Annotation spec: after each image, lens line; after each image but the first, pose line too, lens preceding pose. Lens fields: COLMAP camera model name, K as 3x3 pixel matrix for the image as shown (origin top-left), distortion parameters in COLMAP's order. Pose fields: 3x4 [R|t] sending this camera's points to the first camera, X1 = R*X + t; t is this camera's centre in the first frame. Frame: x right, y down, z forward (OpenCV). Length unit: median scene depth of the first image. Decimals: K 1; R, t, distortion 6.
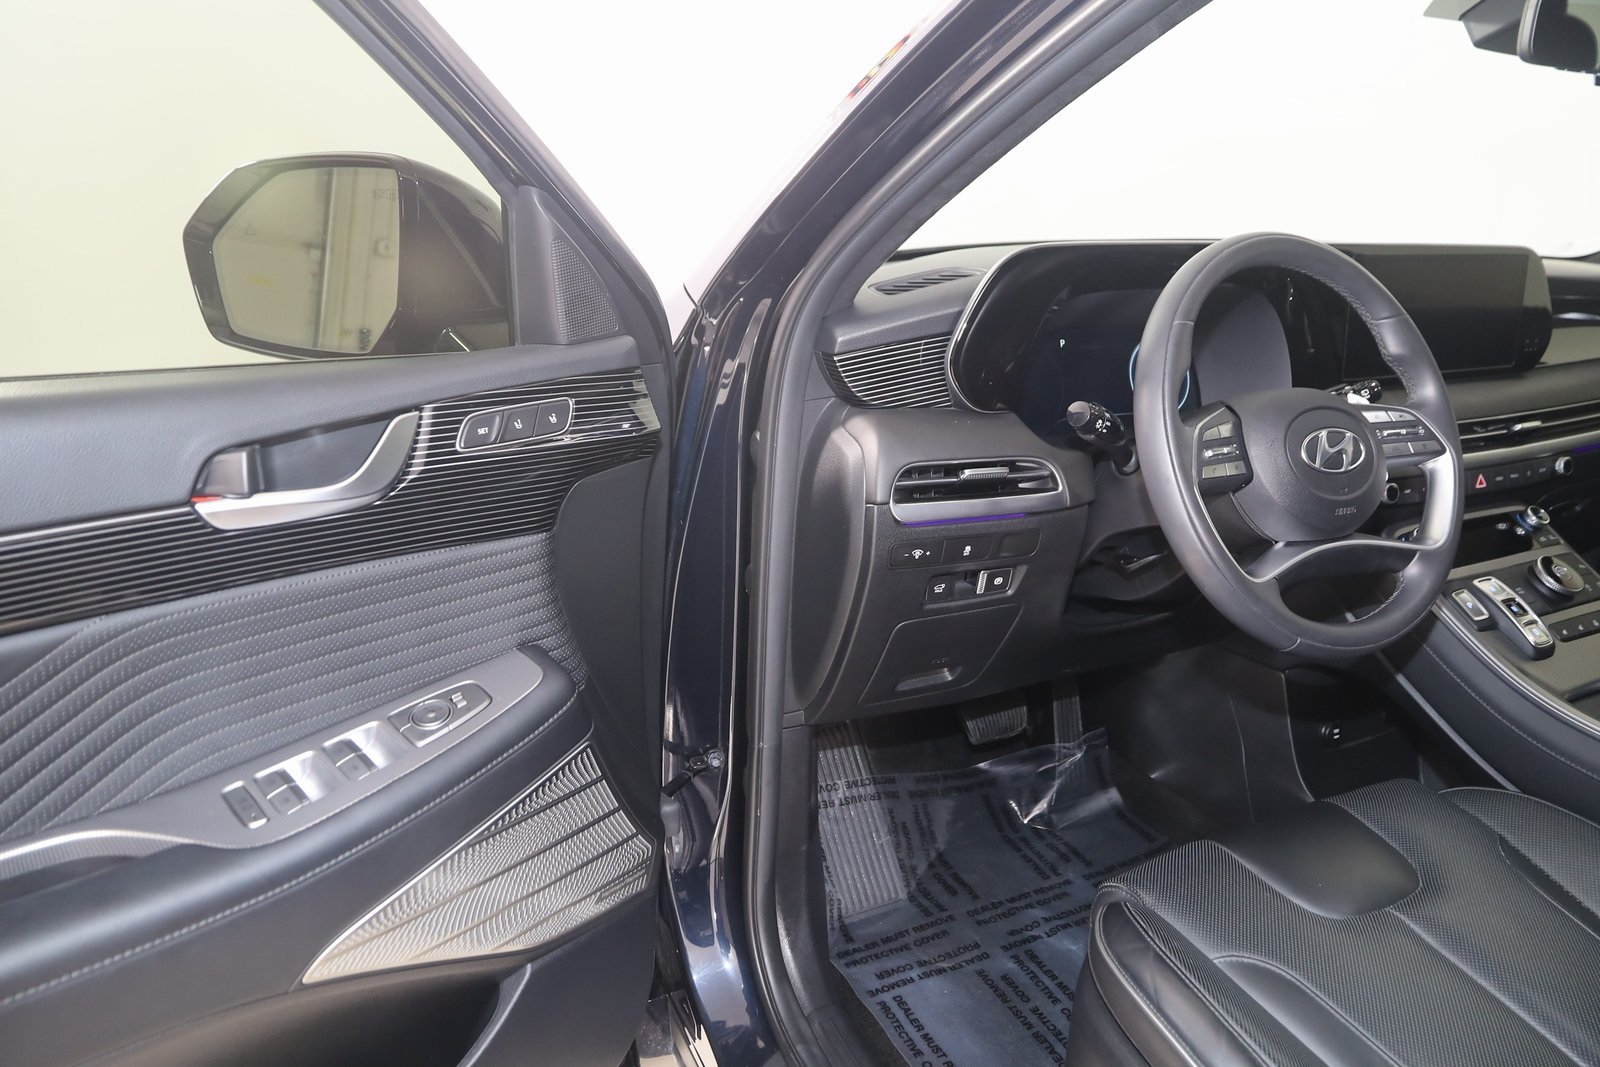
lens RADIAL K [[1100.0, 0, 800.0], [0, 1100.0, 533.5], [0, 0, 1]] dist [-0.126715, 0.089538]
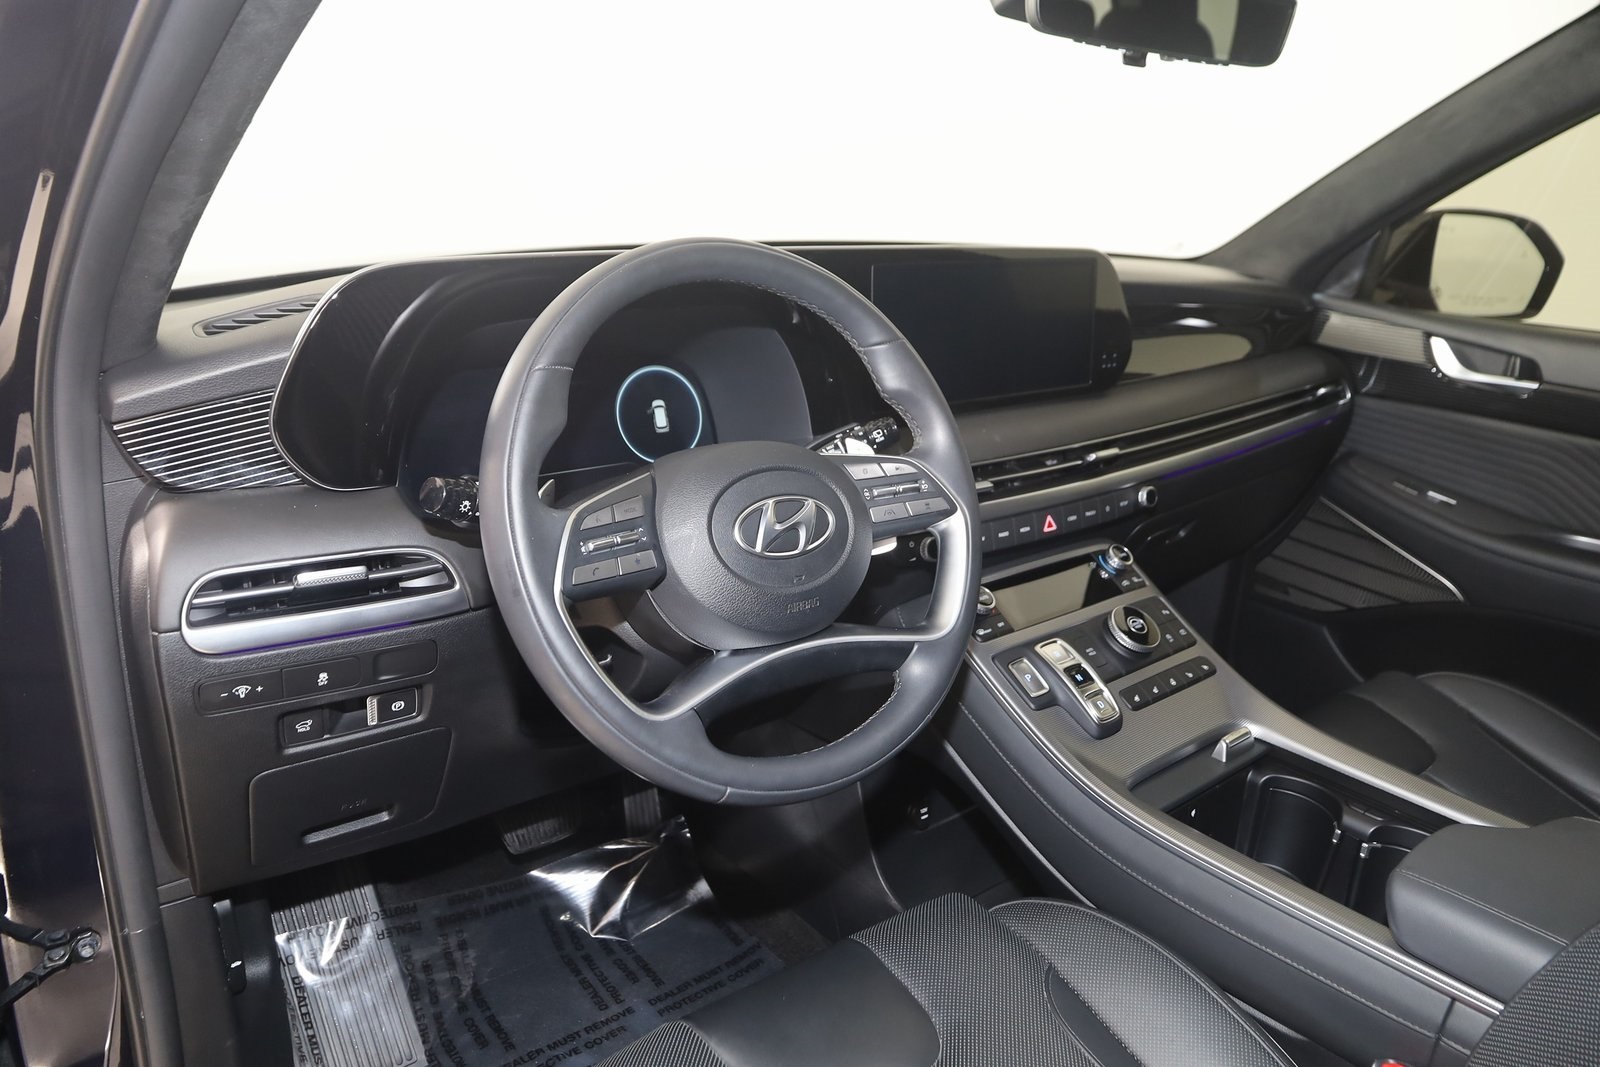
lens RADIAL K [[1100.0, 0, 800.0], [0, 1100.0, 533.5], [0, 0, 1]] dist [-0.126715, 0.089538]
pose [[0.976369, -0.051048, 0.209997, 0.303565], [0.050243, 0.998695, 0.009169, -0.069490], [-0.210191, 0.001598, 0.977659, 0.207990]]
